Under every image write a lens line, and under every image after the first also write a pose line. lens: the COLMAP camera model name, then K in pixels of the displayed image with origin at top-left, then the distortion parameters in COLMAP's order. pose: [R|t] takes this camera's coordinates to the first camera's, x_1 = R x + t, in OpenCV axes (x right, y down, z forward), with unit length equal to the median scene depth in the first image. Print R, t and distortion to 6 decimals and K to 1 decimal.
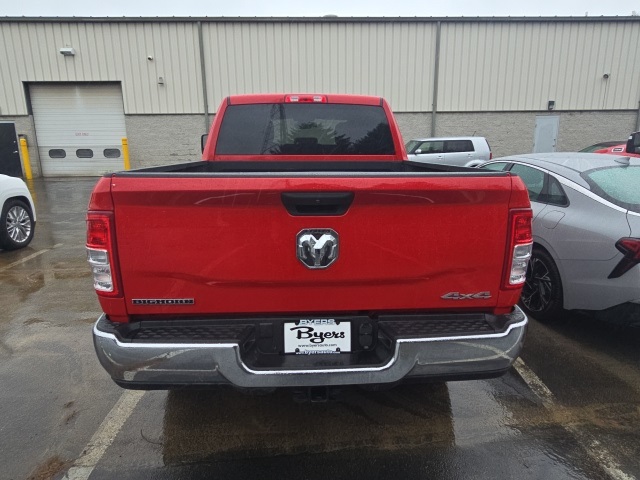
lens RADIAL K [[412.2, 0, 323.7], [0, 412.2, 242.8], [0, 0, 1]] dist [-0.004878, -0.002939]
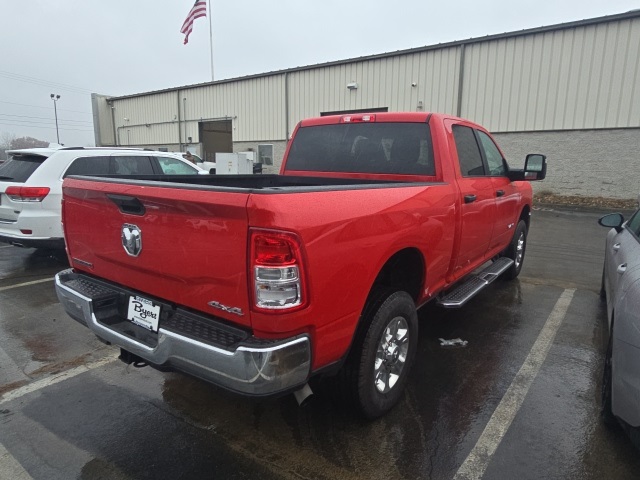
lens RADIAL K [[412.2, 0, 323.7], [0, 412.2, 242.8], [0, 0, 1]] dist [-0.004878, -0.002939]
pose [[0.781496, 0.131932, -0.609801, 0.562683], [-0.160124, 0.987062, 0.008344, -0.038731], [0.603012, 0.091123, 0.792511, 0.158476]]
